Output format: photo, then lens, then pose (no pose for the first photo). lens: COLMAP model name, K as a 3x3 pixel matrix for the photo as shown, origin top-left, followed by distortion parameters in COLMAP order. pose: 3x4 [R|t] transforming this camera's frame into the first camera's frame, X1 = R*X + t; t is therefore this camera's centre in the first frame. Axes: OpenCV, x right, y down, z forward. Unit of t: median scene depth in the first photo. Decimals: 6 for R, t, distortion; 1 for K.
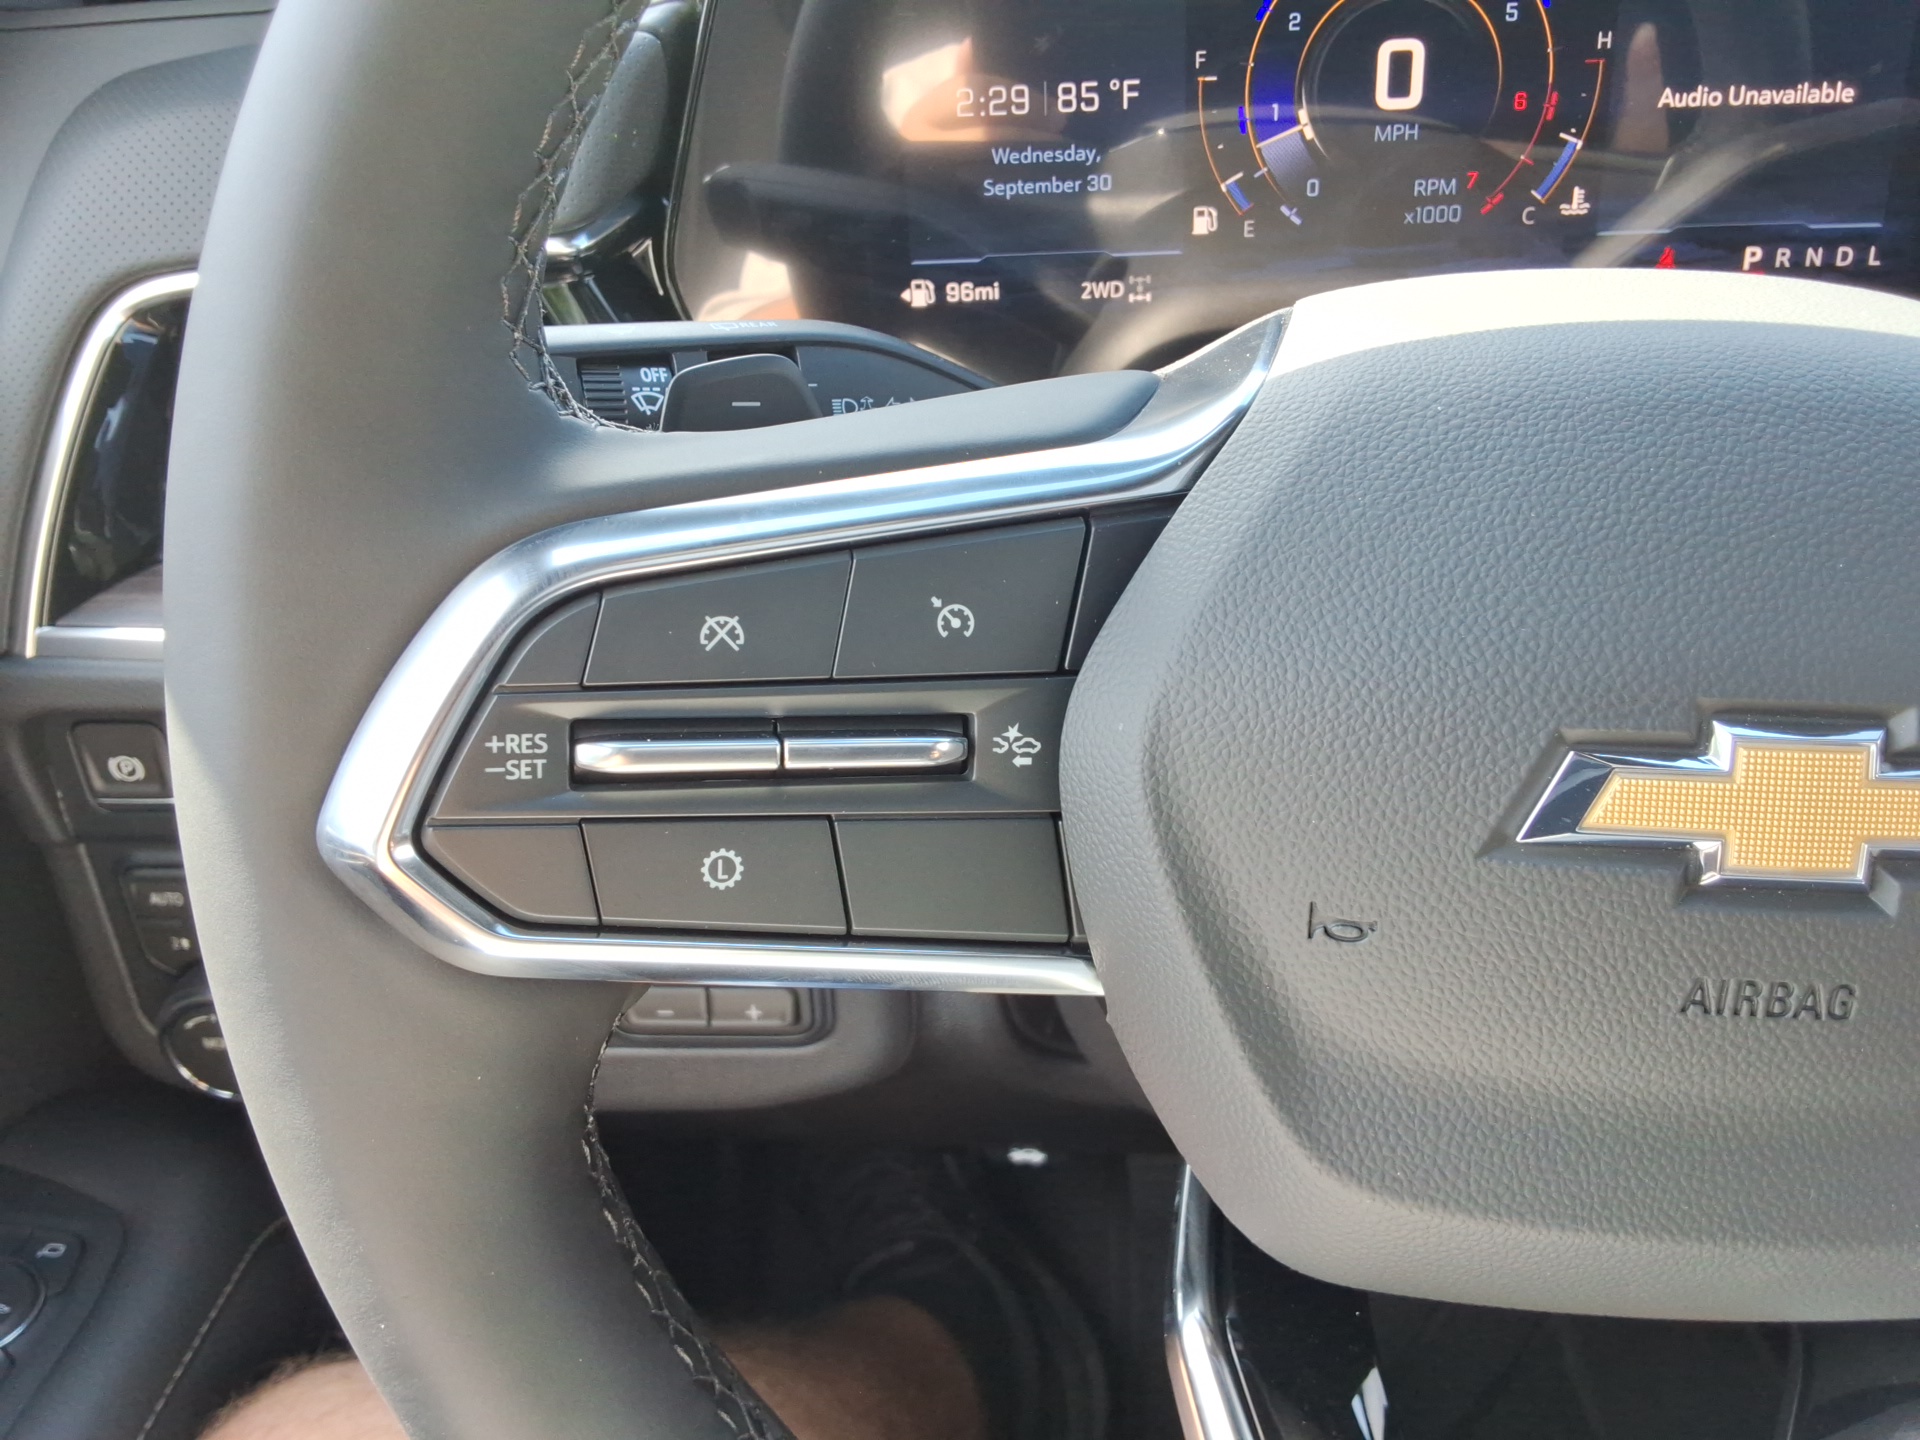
lens RADIAL K [[1554.8, 0, 966.7], [0, 1554.8, 701.8], [0, 0, 1]] dist [0.104351, -0.162821]
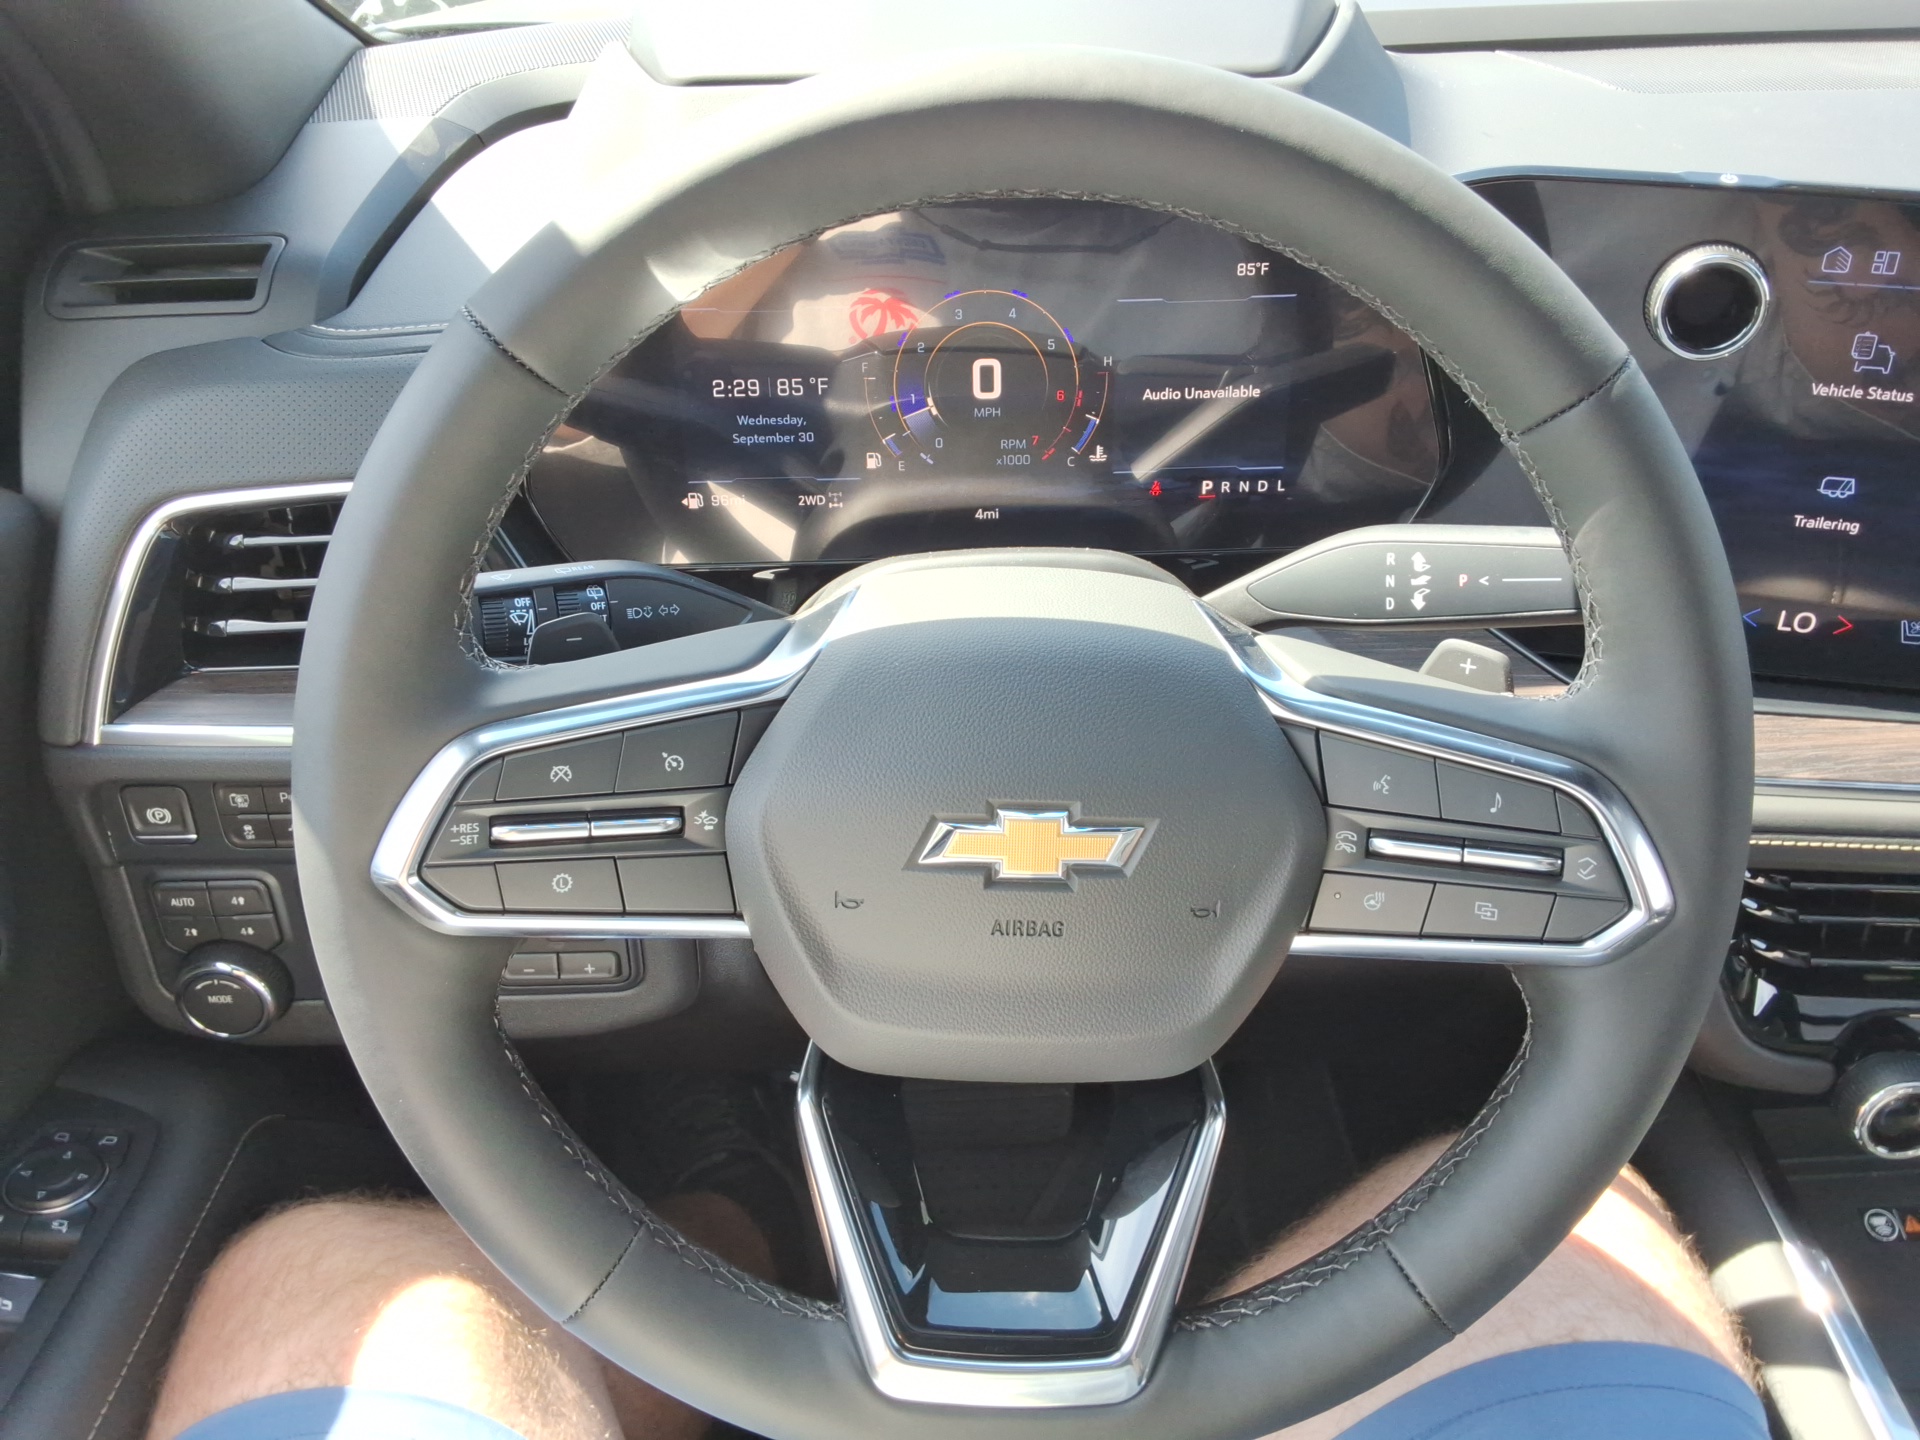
lens RADIAL K [[1554.8, 0, 970.5], [0, 1554.8, 699.4], [0, 0, 1]] dist [0.104351, -0.162821]
pose [[0.995698, -0.010542, 0.092052, 0.104688], [0.009648, 0.999902, 0.010145, -0.082052], [-0.092150, -0.009213, 0.995703, -0.604812]]
